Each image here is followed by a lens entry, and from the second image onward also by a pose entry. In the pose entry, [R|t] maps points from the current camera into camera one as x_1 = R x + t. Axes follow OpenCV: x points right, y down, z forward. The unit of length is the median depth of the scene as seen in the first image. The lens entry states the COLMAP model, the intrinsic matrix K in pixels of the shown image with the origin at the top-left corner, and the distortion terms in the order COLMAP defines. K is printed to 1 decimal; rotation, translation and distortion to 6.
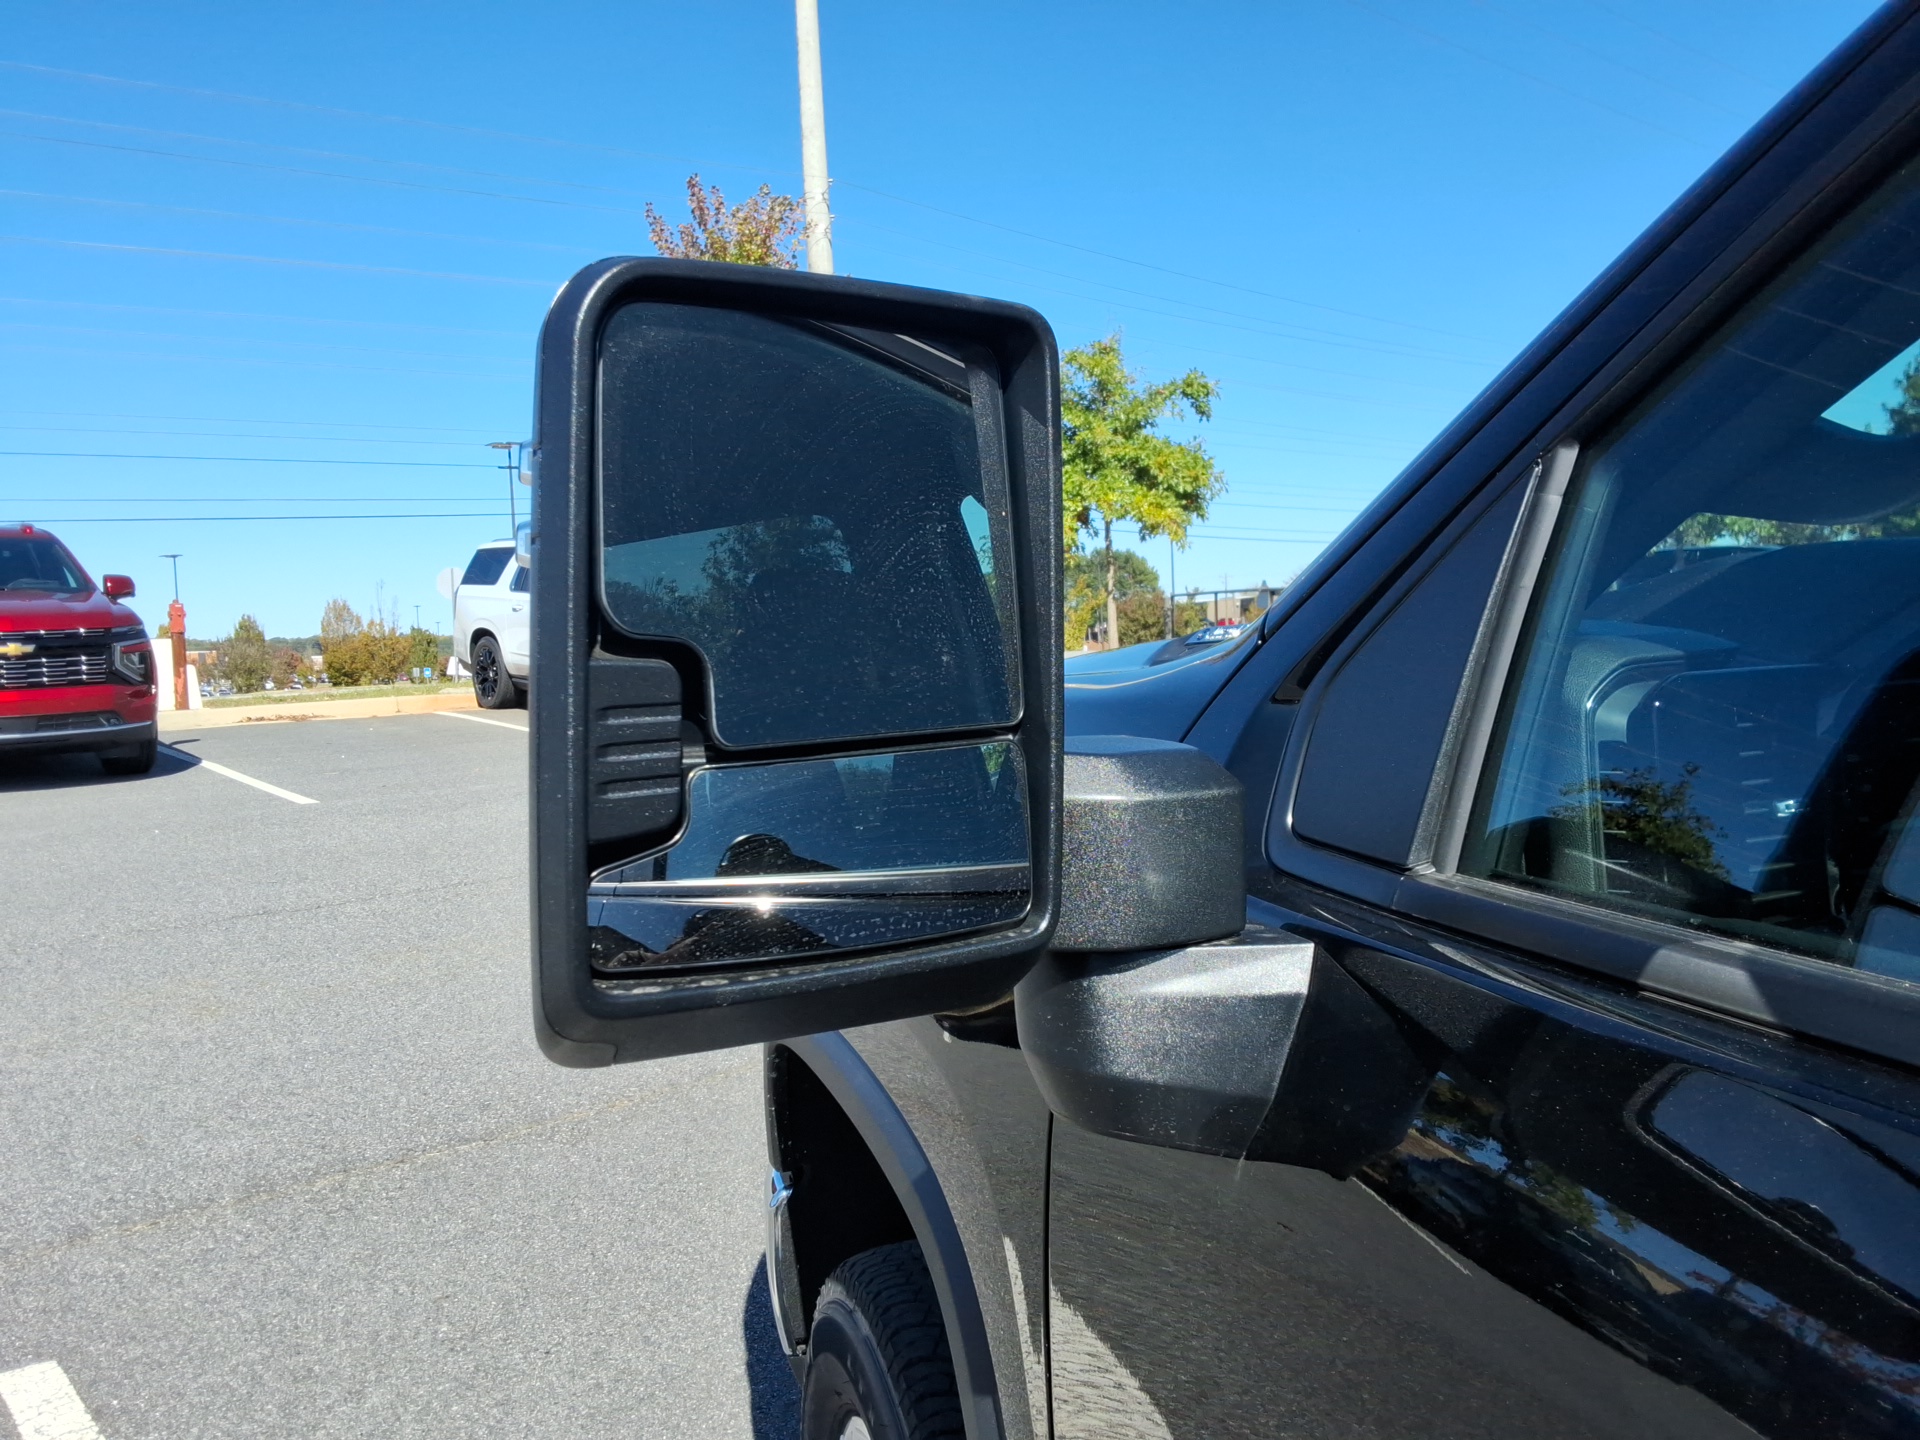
lens RADIAL K [[1544.0, 0, 970.8], [0, 1544.0, 748.1], [0, 0, 1]] dist [0.123150, -0.203287]
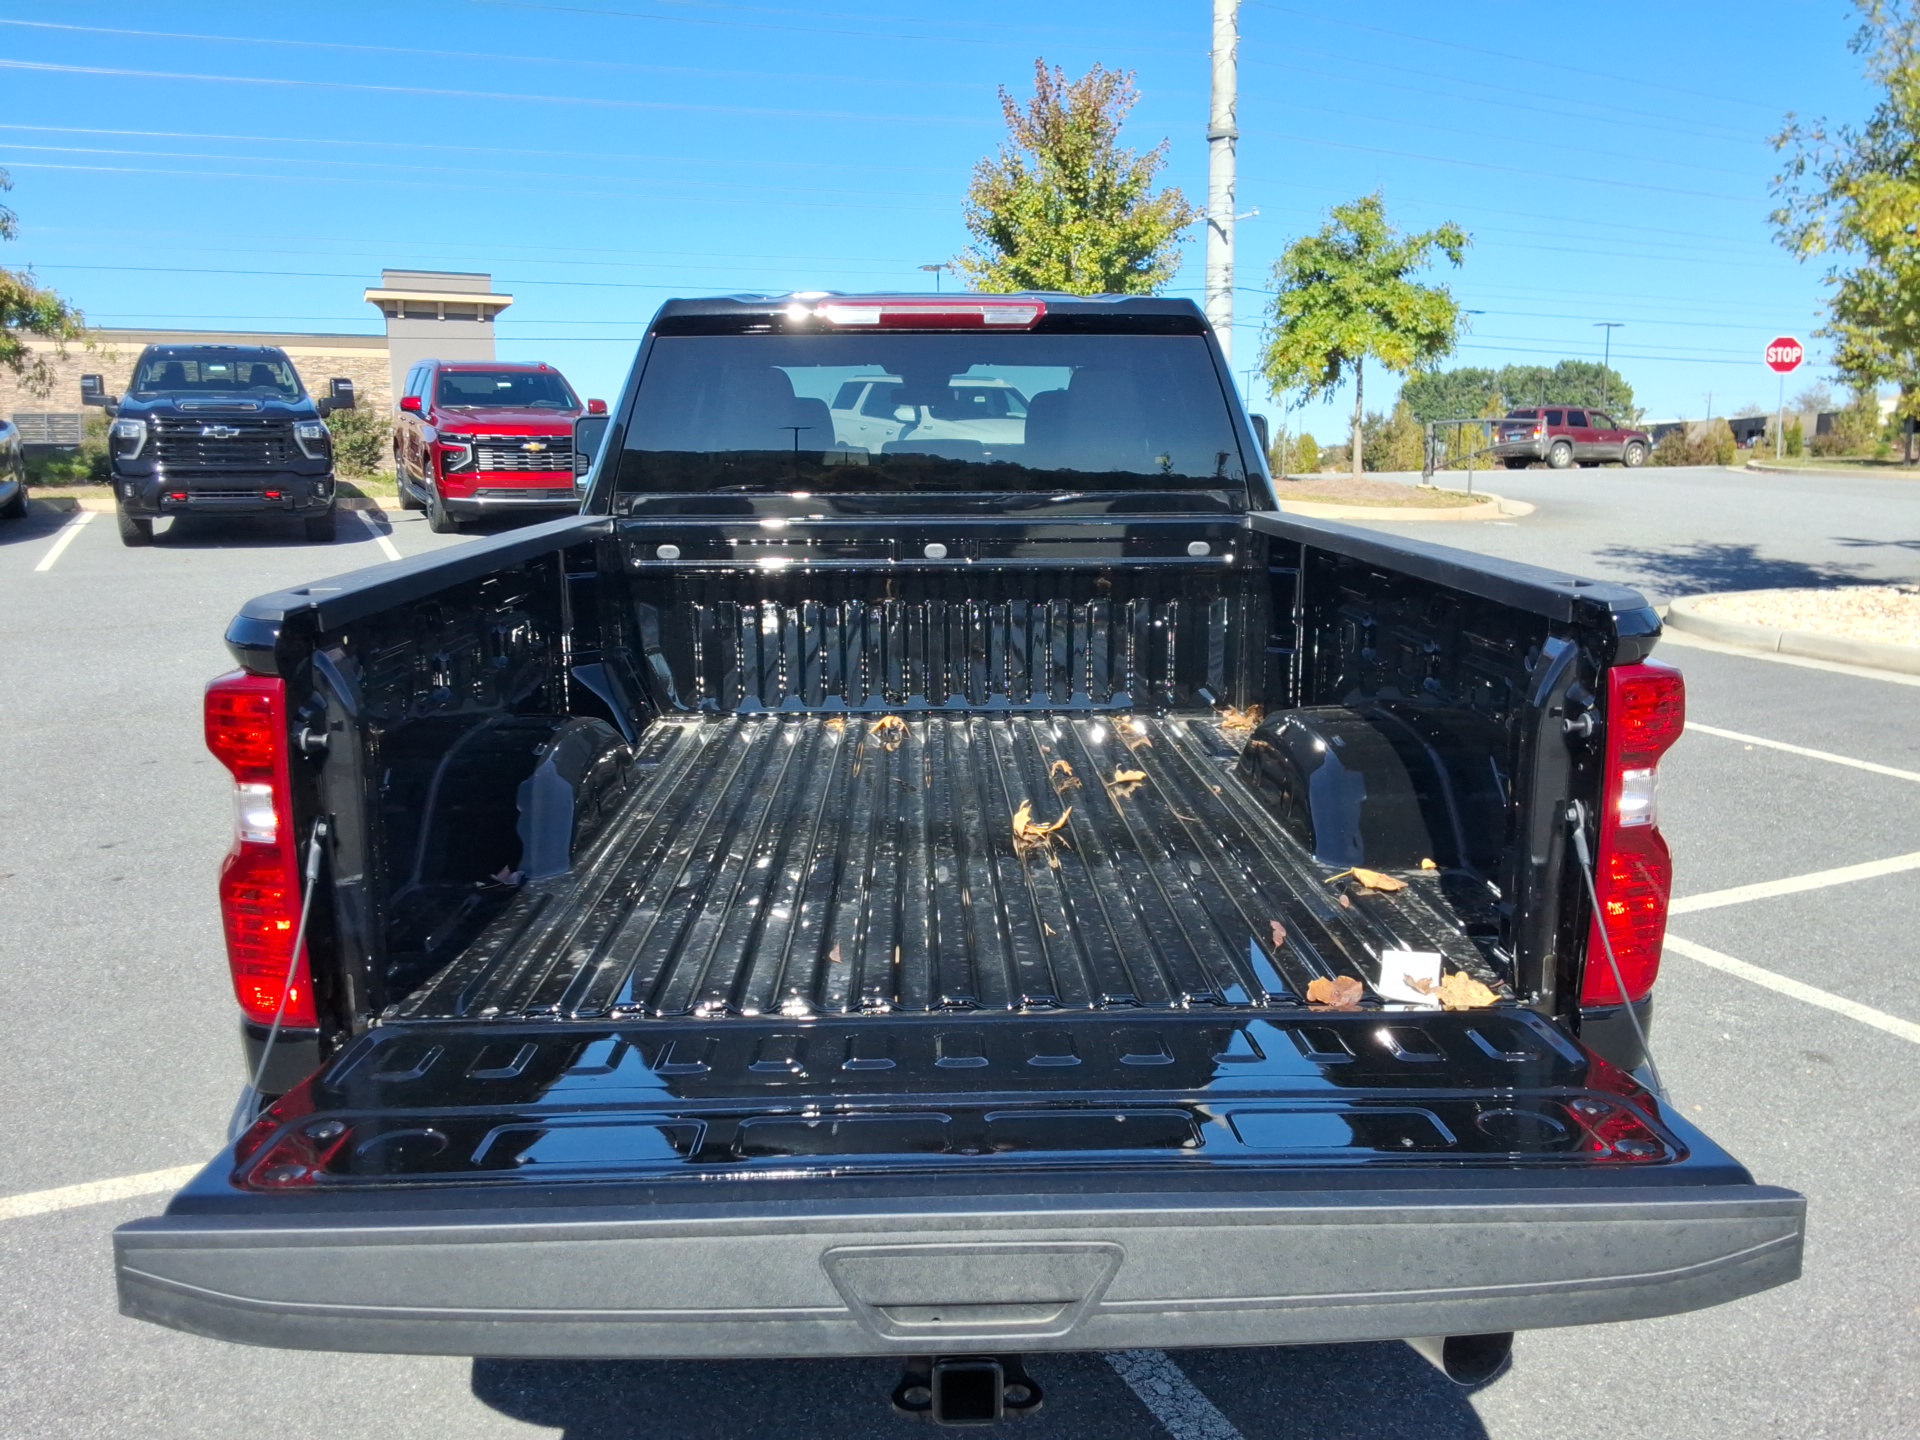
lens RADIAL K [[1534.0, 0, 969.5], [0, 1534.0, 755.9], [0, 0, 1]] dist [0.111980, -0.166500]
pose [[0.960101, 0.081857, -0.267405, 0.147529], [-0.048175, 0.990319, 0.130182, 0.012378], [0.275472, -0.112106, 0.954750, -0.234956]]
